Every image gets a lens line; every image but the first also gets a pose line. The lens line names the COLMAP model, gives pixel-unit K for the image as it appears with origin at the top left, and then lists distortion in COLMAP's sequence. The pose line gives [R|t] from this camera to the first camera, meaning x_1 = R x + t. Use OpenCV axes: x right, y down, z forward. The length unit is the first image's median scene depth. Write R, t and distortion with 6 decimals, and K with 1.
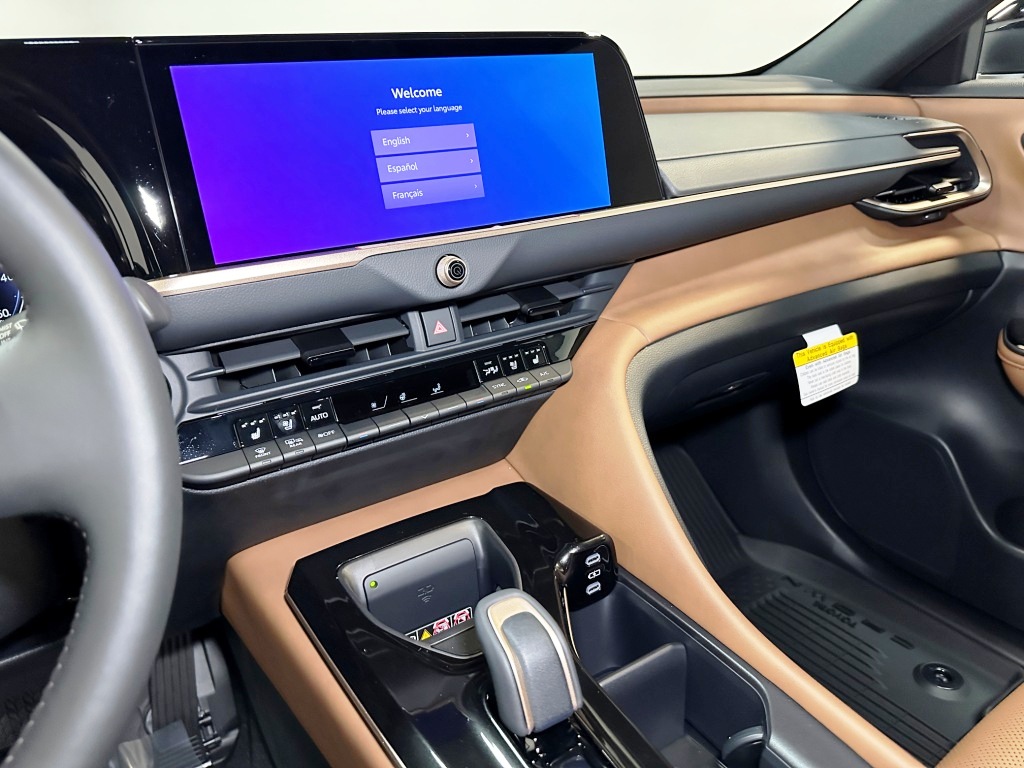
lens RADIAL K [[730.2, 0, 514.2], [0, 730.2, 375.4], [0, 0, 1]] dist [0.049905, -0.094869]
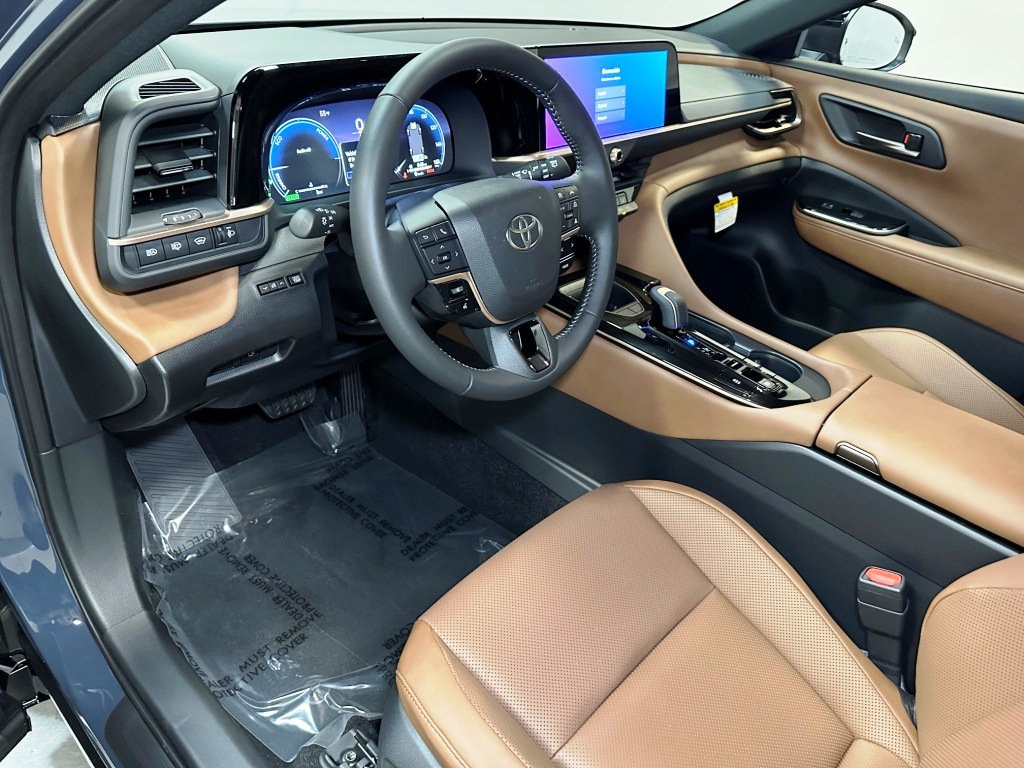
lens RADIAL K [[730.2, 0, 514.2], [0, 730.2, 375.4], [0, 0, 1]] dist [0.049905, -0.094869]
pose [[0.952740, -0.008442, 0.303669, -0.774574], [-0.050451, 0.981336, 0.185567, 0.084318], [-0.299567, -0.192118, 0.934532, -0.818833]]
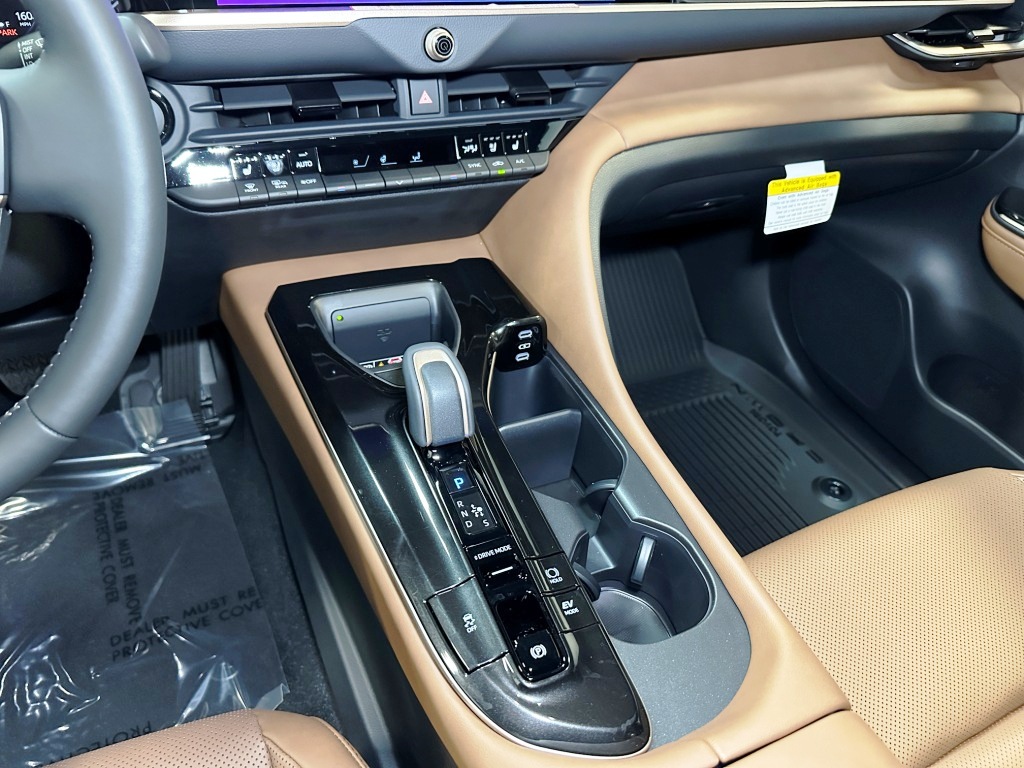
lens RADIAL K [[730.2, 0, 514.2], [0, 730.2, 375.4], [0, 0, 1]] dist [0.049905, -0.094869]
pose [[0.982086, 0.187963, -0.013343, 0.094226], [-0.174419, 0.933549, 0.313151, -0.038562], [0.071317, -0.305214, 0.949610, -0.100423]]
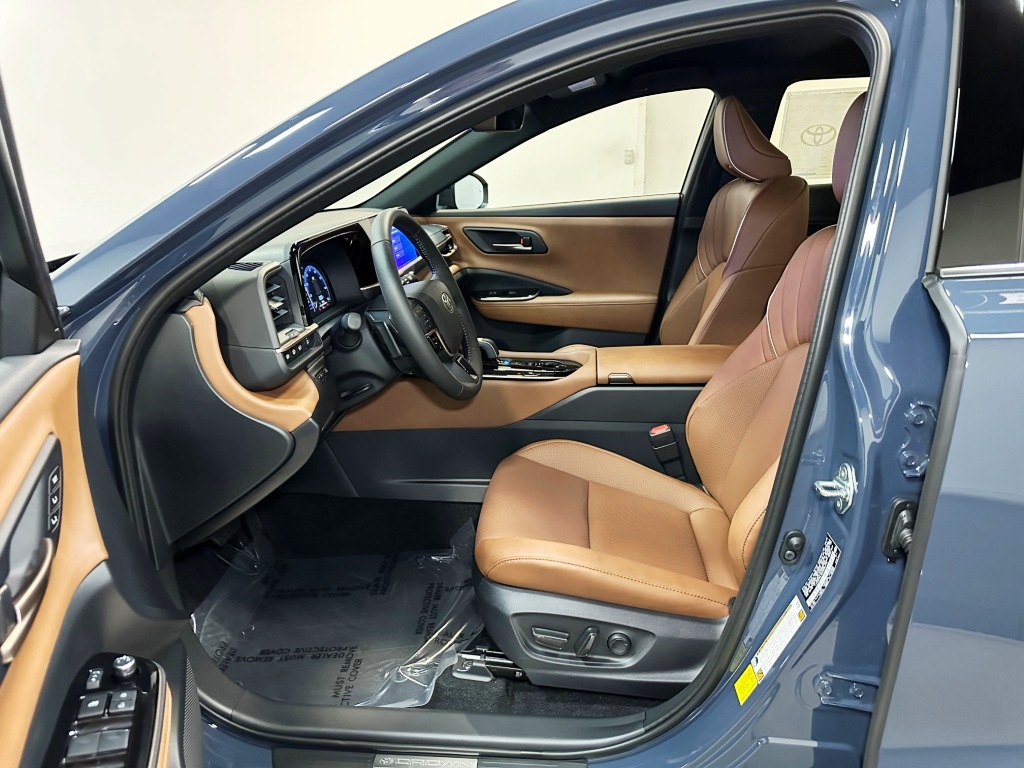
lens RADIAL K [[730.2, 0, 514.2], [0, 730.2, 375.4], [0, 0, 1]] dist [0.049905, -0.094869]
pose [[0.598101, -0.195587, 0.777188, -1.924066], [0.283285, 0.958753, 0.023272, 0.276357], [-0.749683, 0.206247, 0.628839, -1.082314]]
